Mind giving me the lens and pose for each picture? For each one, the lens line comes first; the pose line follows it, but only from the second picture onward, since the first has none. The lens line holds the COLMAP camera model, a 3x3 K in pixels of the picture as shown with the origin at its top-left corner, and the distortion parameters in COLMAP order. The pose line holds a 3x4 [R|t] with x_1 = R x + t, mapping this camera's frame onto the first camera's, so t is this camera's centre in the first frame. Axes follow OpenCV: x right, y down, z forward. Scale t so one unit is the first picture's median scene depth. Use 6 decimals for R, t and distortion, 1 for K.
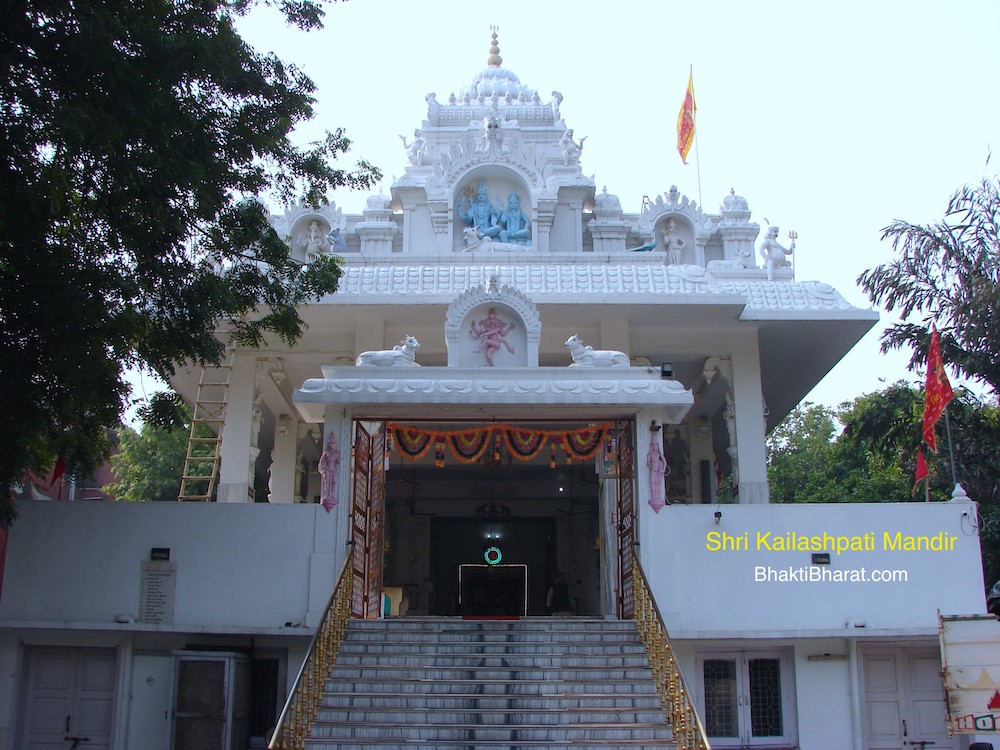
lens RADIAL K [[1067.6, 0, 500.0], [0, 1067.6, 375.0], [0, 0, 1]] dist [-0.219086, 0.314995]
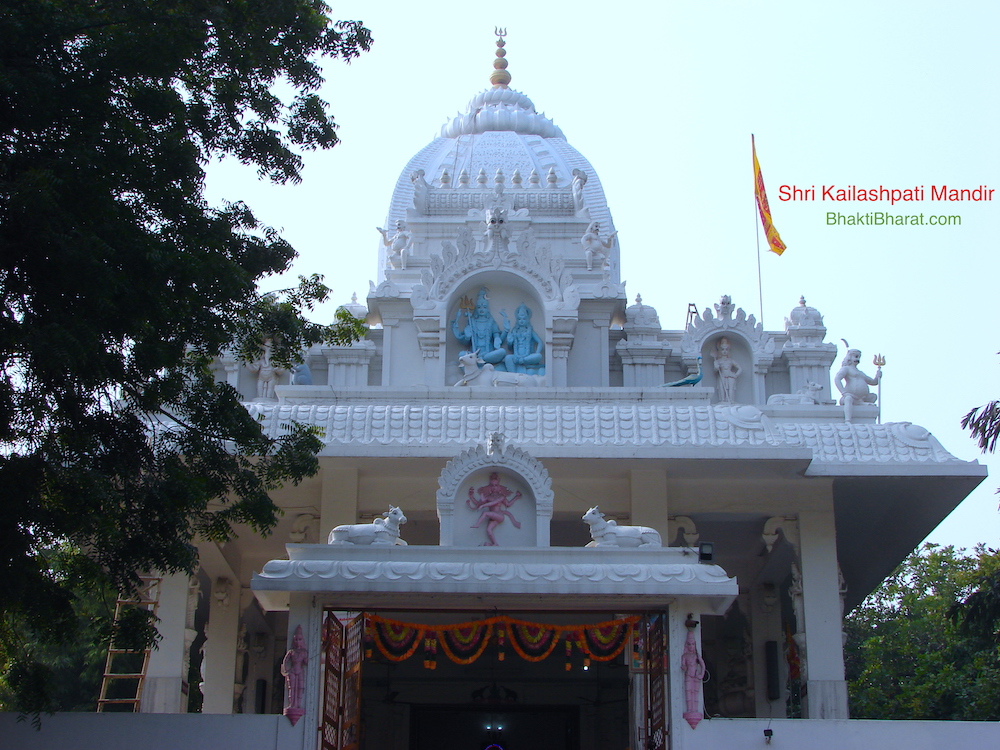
lens RADIAL K [[1563.1, 0, 500.0], [0, 1563.1, 375.0], [0, 0, 1]] dist [-0.072032, 0.207184]
pose [[0.999969, 0.006612, -0.004313, 0.001390], [-0.006854, 0.998240, -0.058913, -0.055015], [0.003916, 0.058940, 0.998254, -0.170165]]
